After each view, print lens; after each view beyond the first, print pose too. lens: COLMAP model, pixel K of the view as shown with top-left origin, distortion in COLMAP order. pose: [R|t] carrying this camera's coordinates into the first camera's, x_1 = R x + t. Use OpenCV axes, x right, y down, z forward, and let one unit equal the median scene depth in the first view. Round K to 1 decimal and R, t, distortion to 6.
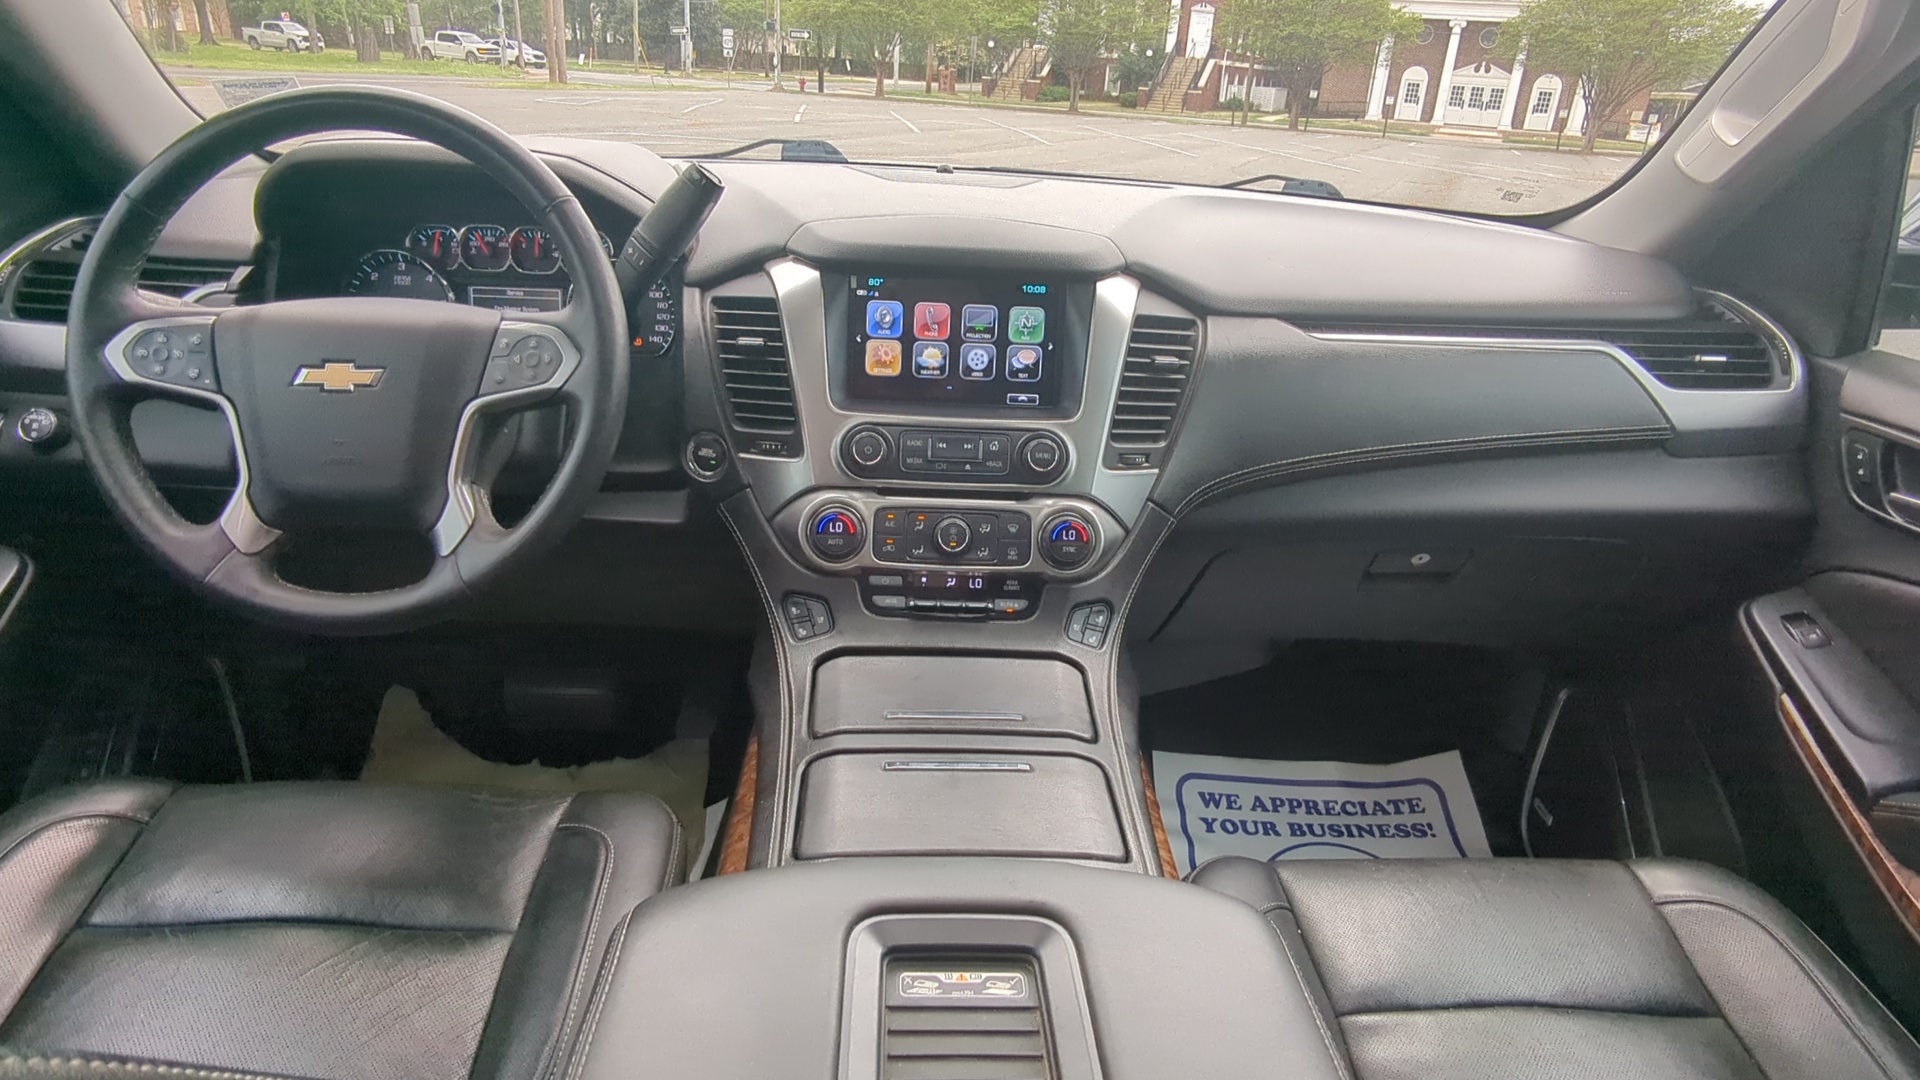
lens RADIAL K [[1281.2, 0, 956.6], [0, 1281.2, 542.6], [0, 0, 1]] dist [-0.000558, -0.005711]
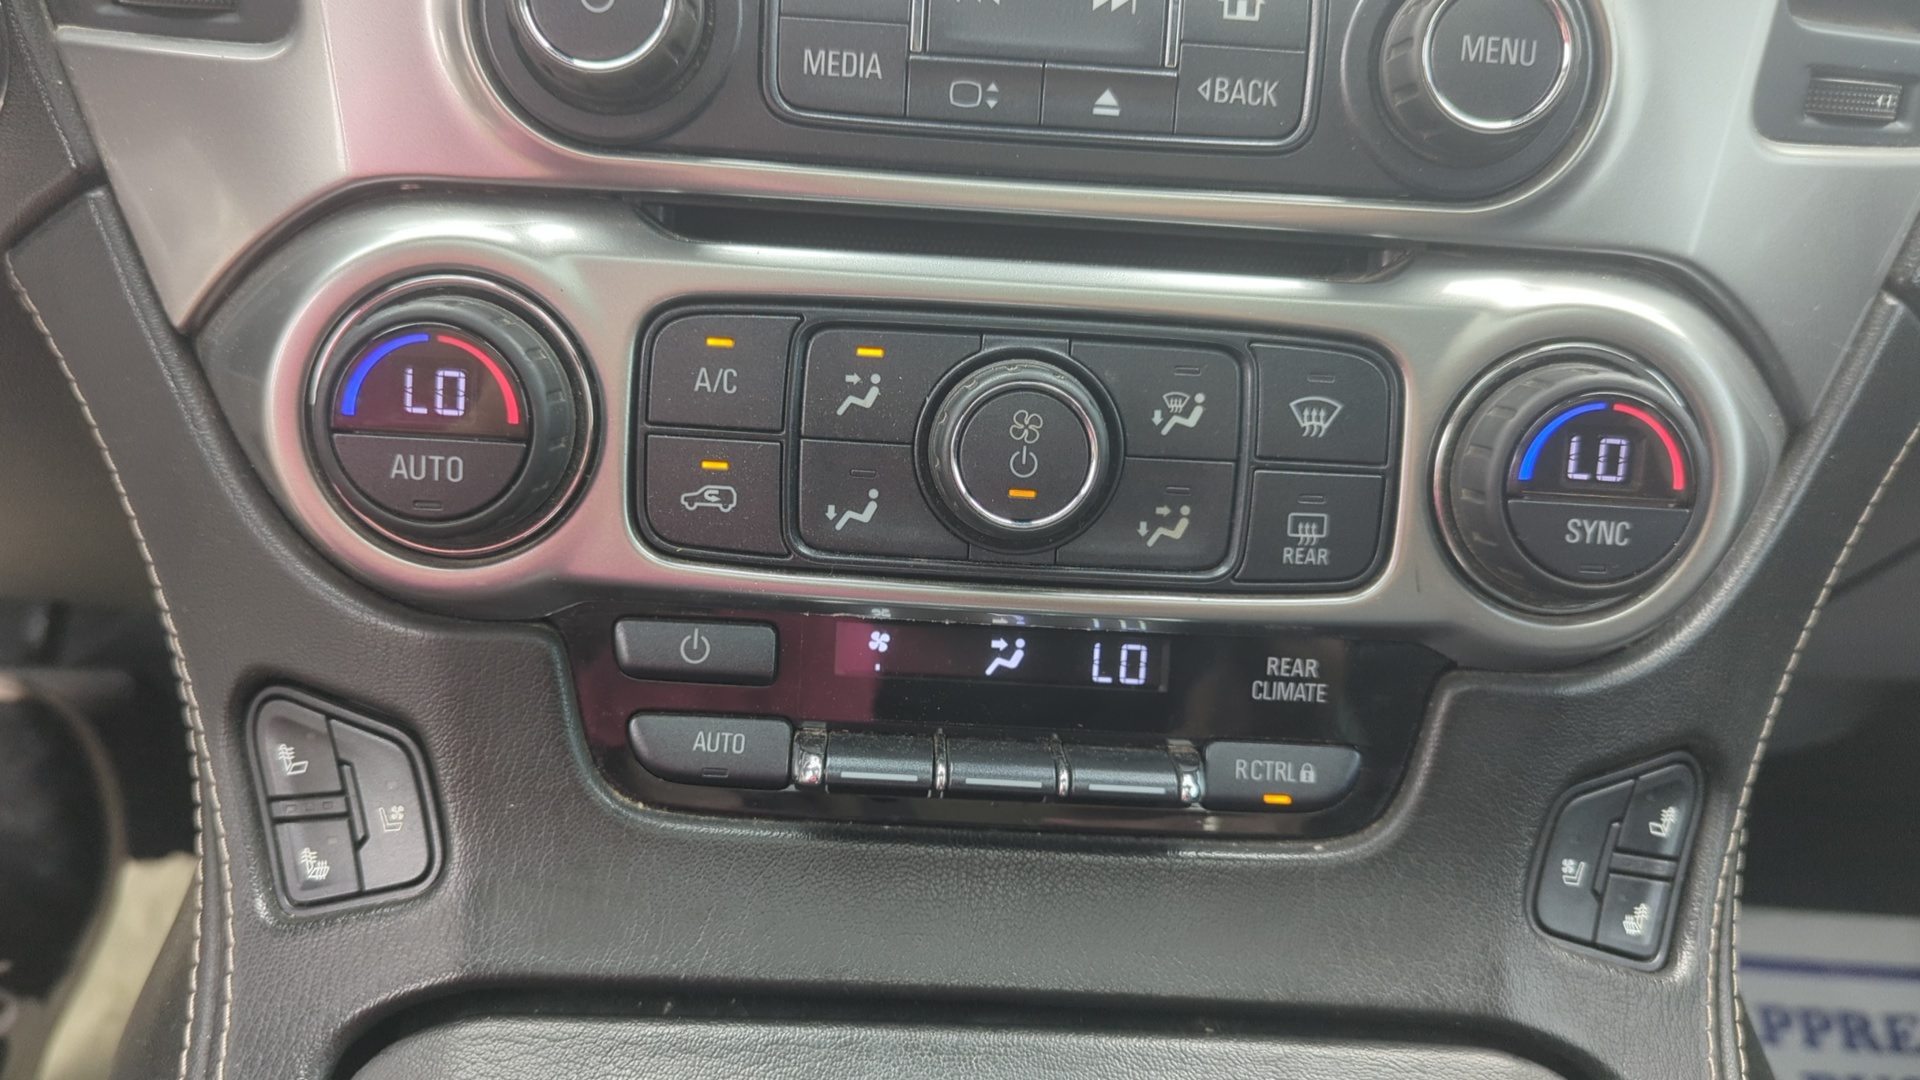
lens RADIAL K [[1584.8, 0, 960.2], [0, 1584.8, 539.0], [0, 0, 1]] dist [0.073813, -0.048591]
pose [[0.999008, 0.029089, -0.033704, -0.003374], [-0.024399, 0.990940, 0.132068, -0.022878], [0.037240, -0.131115, 0.990667, 0.712928]]
